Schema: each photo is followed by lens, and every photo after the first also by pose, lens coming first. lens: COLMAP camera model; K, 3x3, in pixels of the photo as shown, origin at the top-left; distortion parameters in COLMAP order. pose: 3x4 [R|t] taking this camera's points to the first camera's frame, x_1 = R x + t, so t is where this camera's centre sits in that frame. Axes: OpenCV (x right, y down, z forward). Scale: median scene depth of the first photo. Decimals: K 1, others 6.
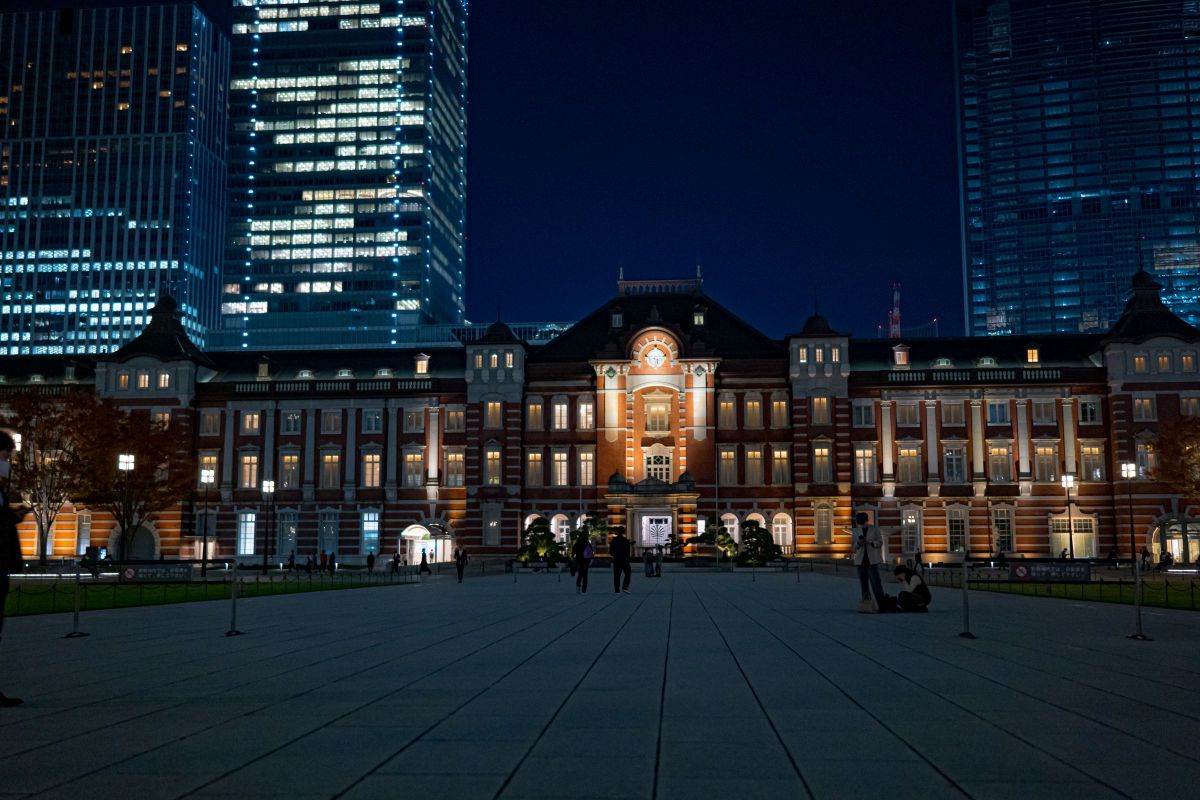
lens RADIAL K [[1189.1, 0, 600.0], [0, 1189.1, 400.0], [0, 0, 1]] dist [-0.003865, 0.013405]
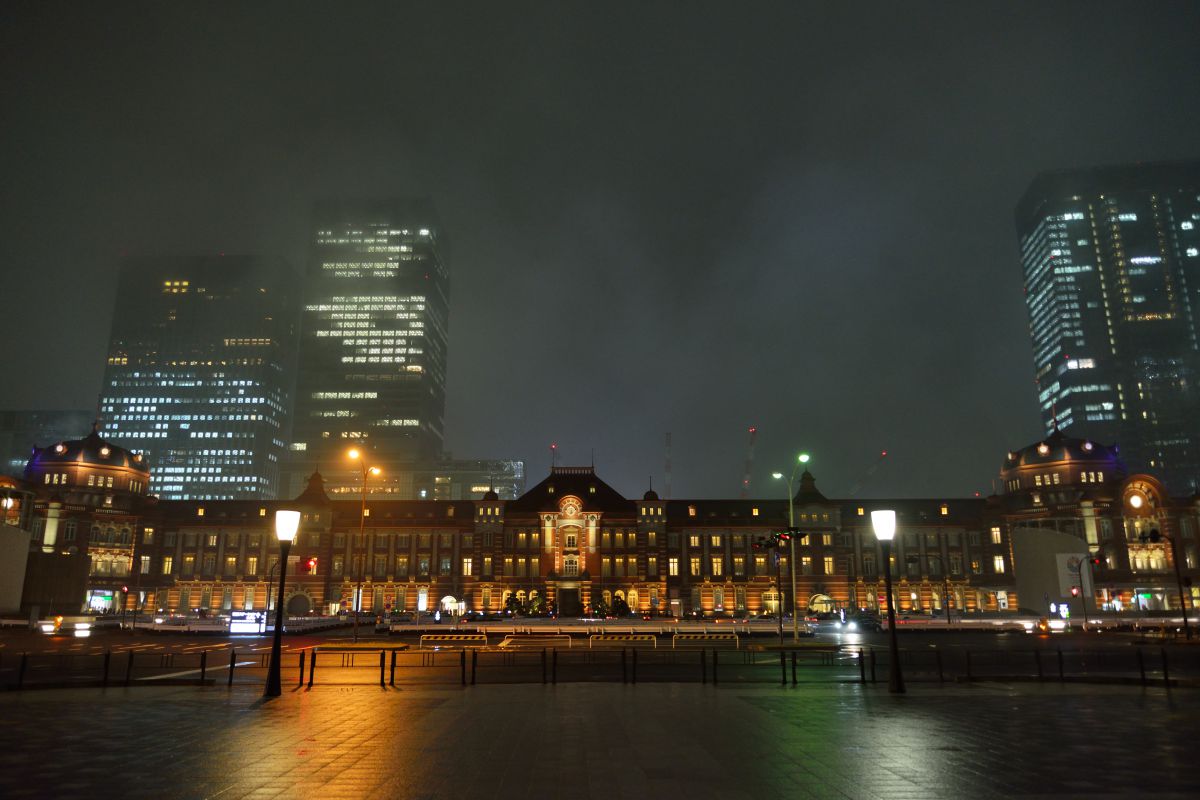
lens RADIAL K [[818.9, 0, 600.0], [0, 818.9, 400.0], [0, 0, 1]] dist [-0.032033, 0.000369]
pose [[0.995264, 0.024724, 0.094016, -0.038582], [-0.013648, 0.993076, -0.116678, -0.061177], [-0.096249, 0.114842, 0.988710, -0.387045]]
